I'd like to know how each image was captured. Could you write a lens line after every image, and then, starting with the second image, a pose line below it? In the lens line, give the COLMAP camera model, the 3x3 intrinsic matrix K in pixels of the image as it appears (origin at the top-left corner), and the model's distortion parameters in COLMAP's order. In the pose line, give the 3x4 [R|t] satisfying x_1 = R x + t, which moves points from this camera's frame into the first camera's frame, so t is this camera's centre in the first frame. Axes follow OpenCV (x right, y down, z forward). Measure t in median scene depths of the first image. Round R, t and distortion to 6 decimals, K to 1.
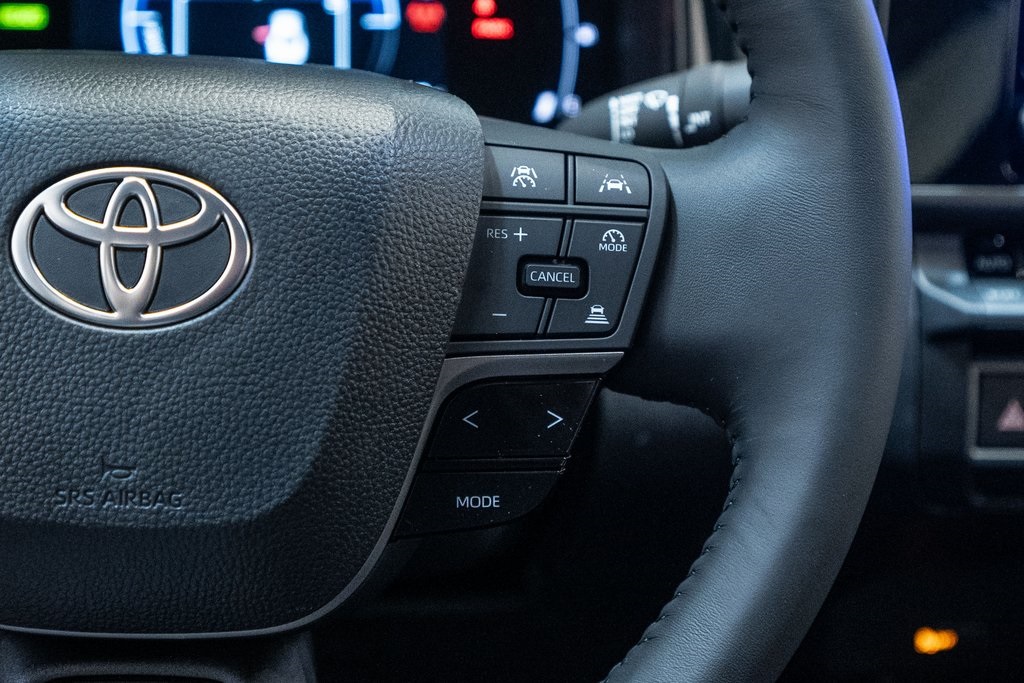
lens RADIAL K [[1581.1, 0, 512.0], [0, 1581.1, 341.5], [0, 0, 1]] dist [0.027004, 0.047484]
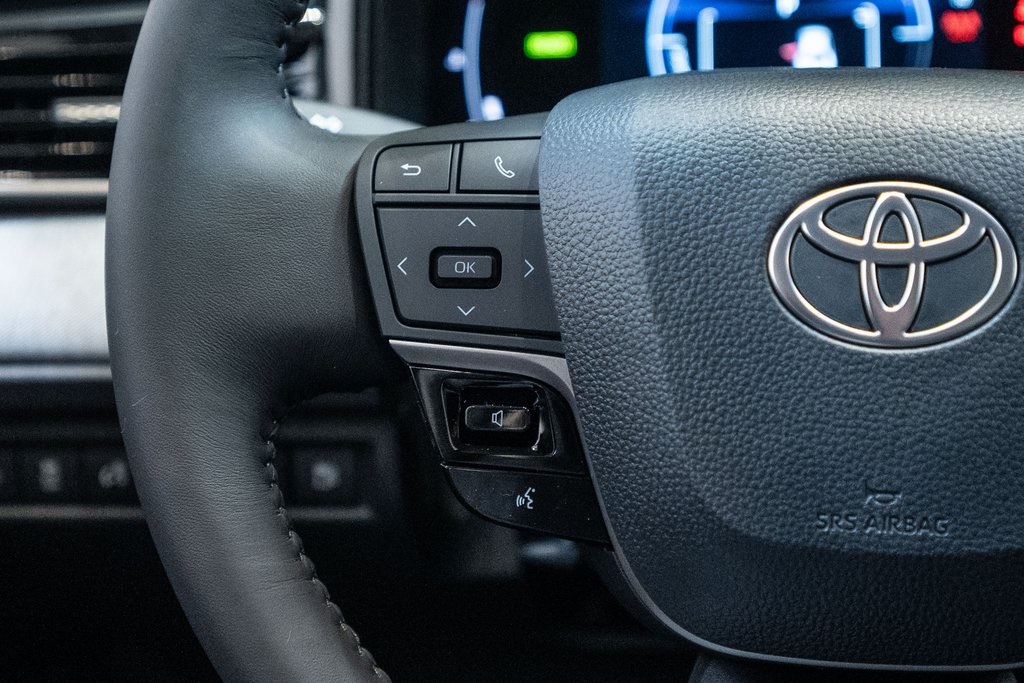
lens RADIAL K [[1581.1, 0, 512.0], [0, 1581.1, 341.5], [0, 0, 1]] dist [0.027004, 0.047484]
pose [[0.984782, -0.007726, -0.173622, -0.302373], [0.004992, 0.999857, -0.016181, 0.002239], [0.173722, 0.015068, 0.984679, 0.006470]]
